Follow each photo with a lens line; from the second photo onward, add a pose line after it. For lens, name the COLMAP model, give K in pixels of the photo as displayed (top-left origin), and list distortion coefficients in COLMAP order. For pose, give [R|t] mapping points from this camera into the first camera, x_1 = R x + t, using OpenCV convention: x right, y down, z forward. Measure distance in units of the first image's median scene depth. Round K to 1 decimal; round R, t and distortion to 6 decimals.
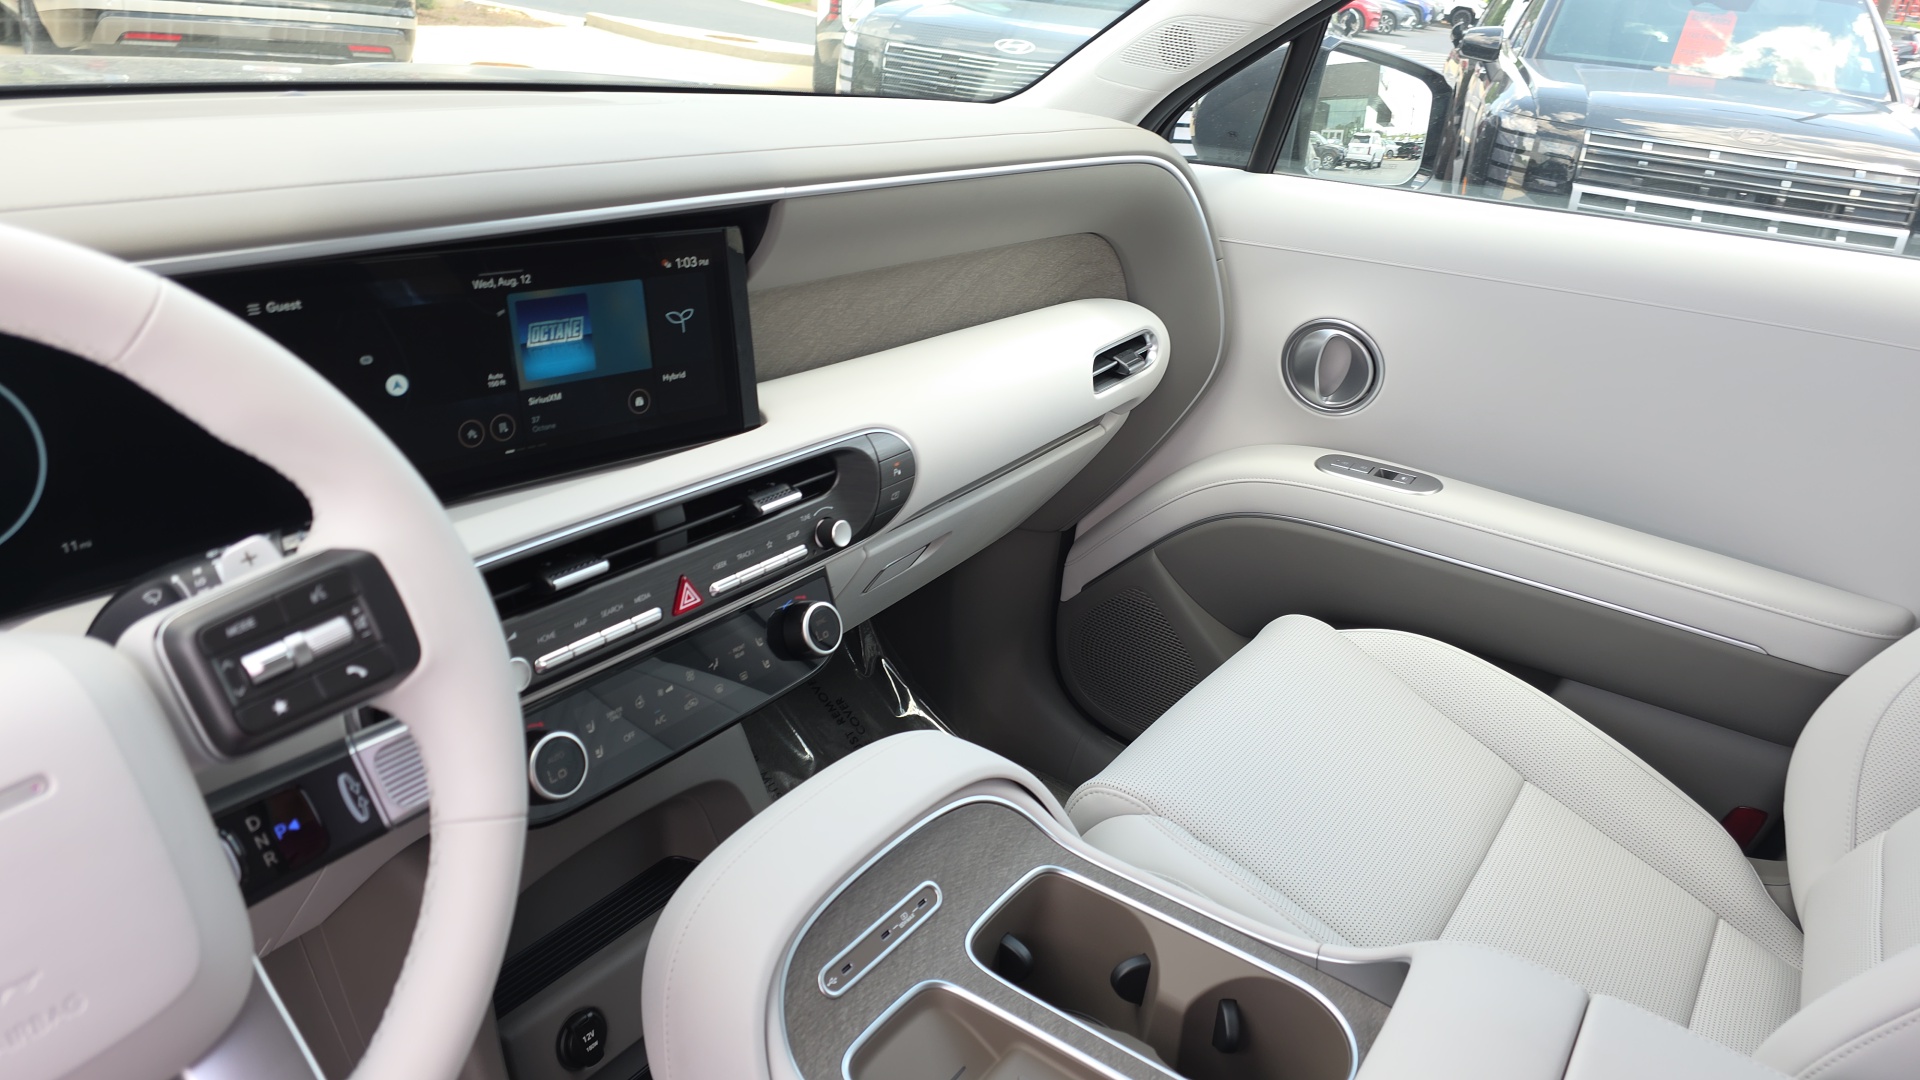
lens RADIAL K [[1286.3, 0, 968.4], [0, 1286.3, 514.0], [0, 0, 1]] dist [0.053248, -0.038276]
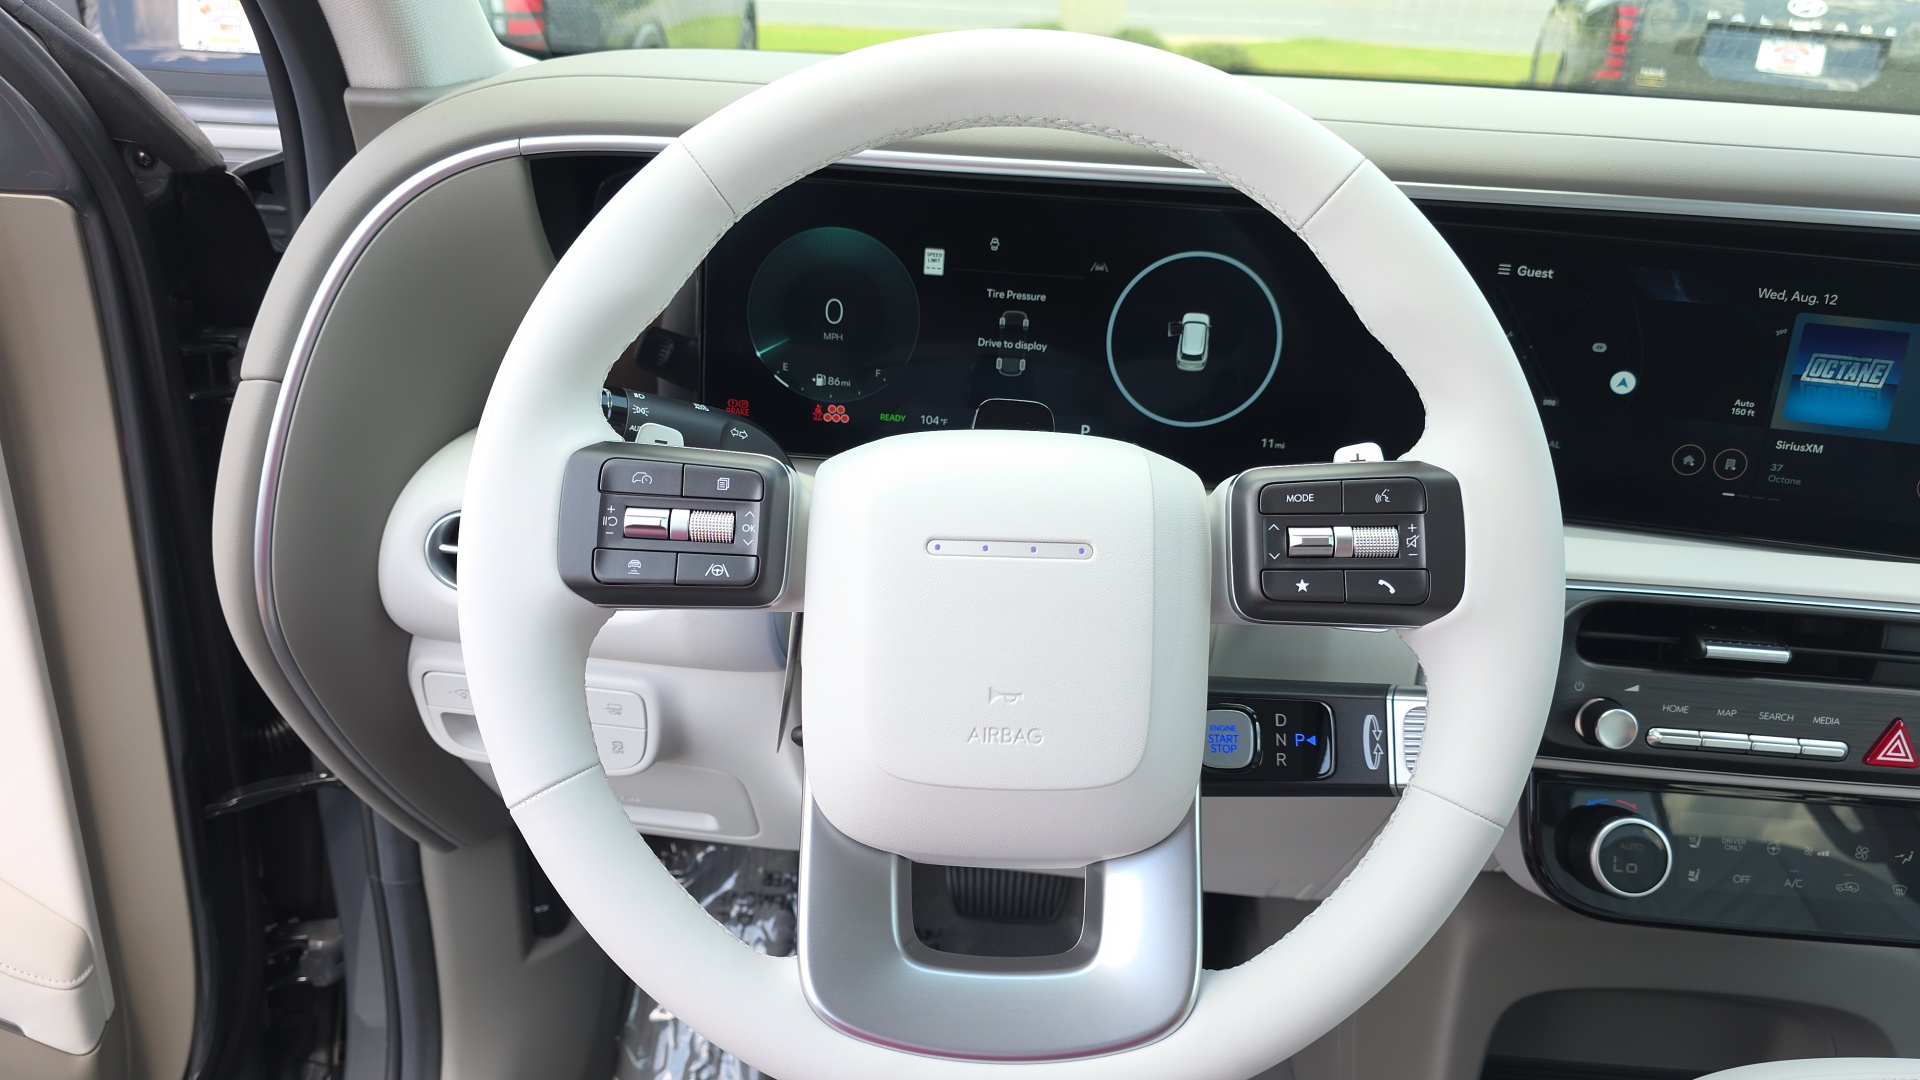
lens RADIAL K [[1309.0, 0, 954.9], [0, 1309.0, 545.8], [0, 0, 1]] dist [0.055189, -0.073060]
pose [[0.532581, 0.284759, -0.797038, 0.063737], [-0.336102, 0.935425, 0.109618, 0.051359], [0.776784, 0.209506, 0.593898, 0.098964]]
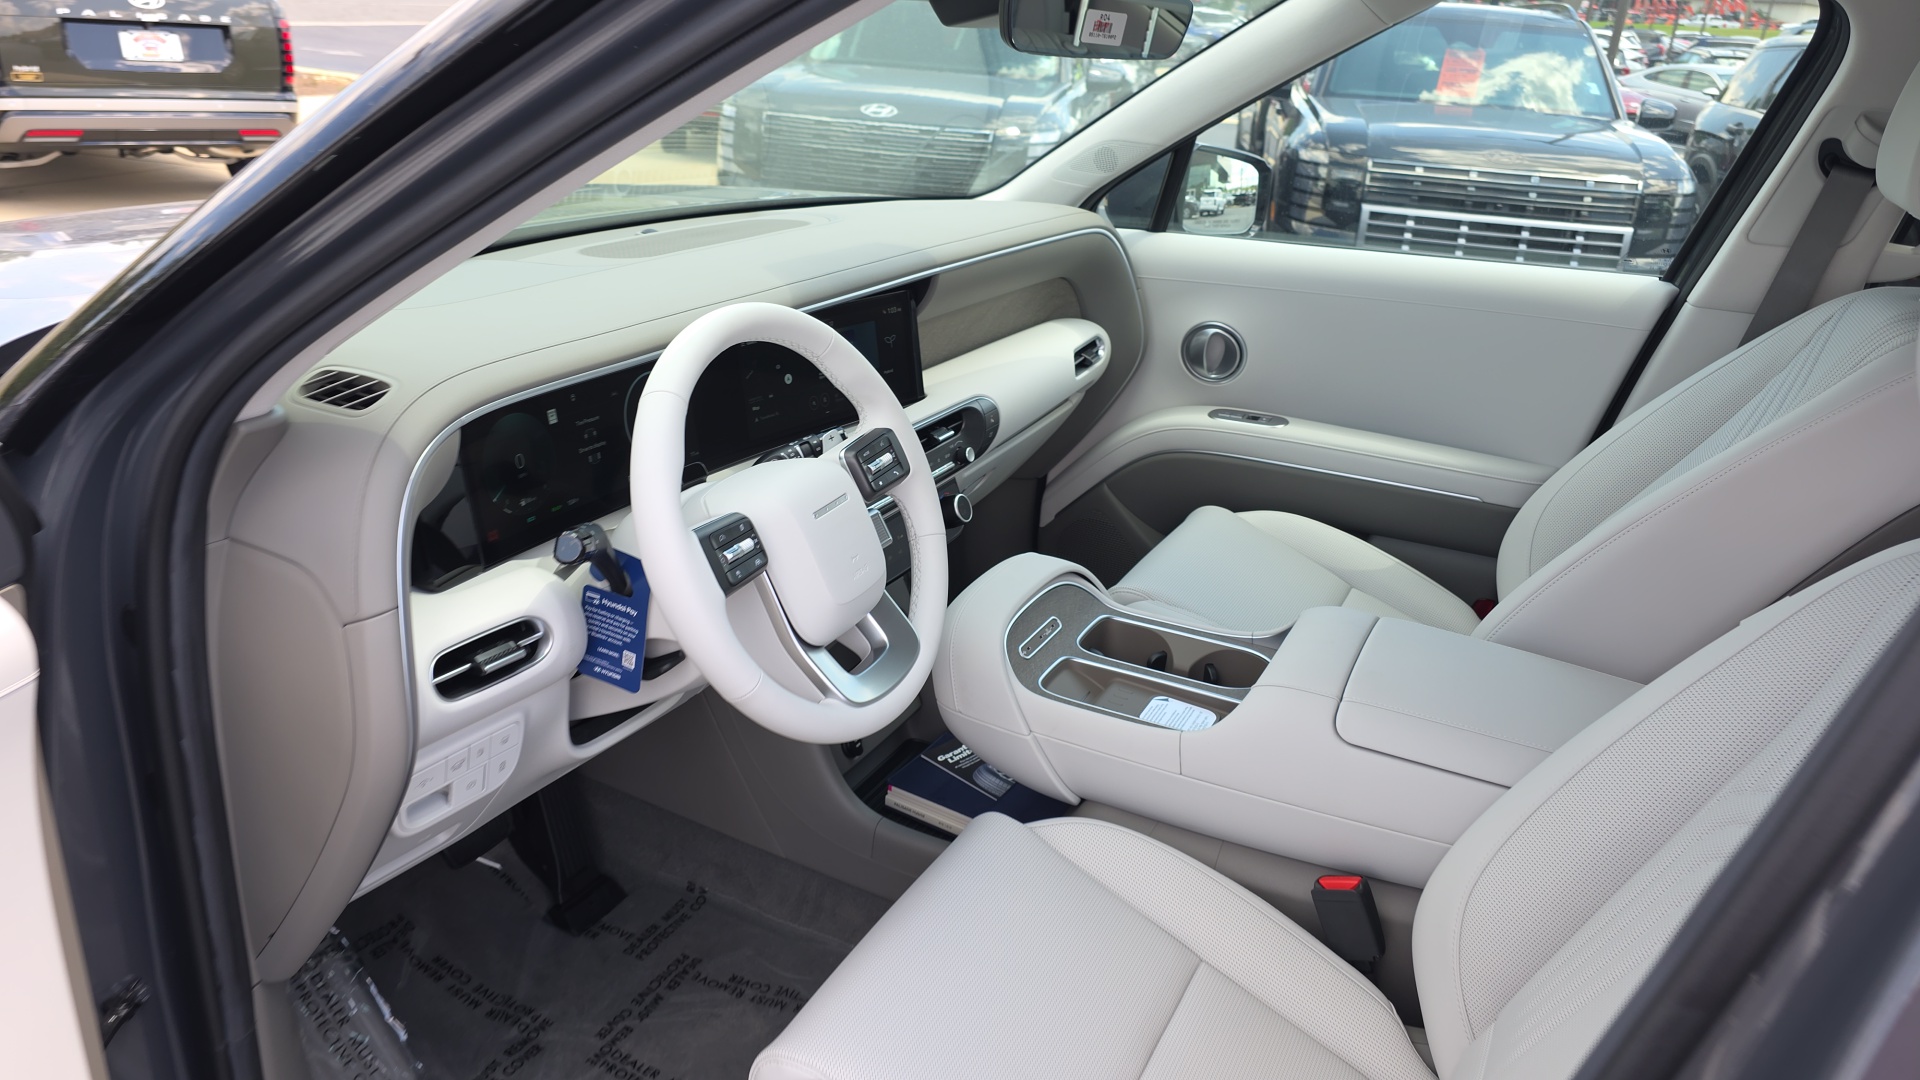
lens RADIAL K [[1302.7, 0, 919.5], [0, 1302.7, 541.1], [0, 0, 1]] dist [0.048583, -0.048395]
pose [[0.993178, -0.075784, 0.088623, -0.368641], [0.076460, 0.997064, -0.004253, 0.149373], [-0.088041, 0.011000, 0.996056, -0.864490]]
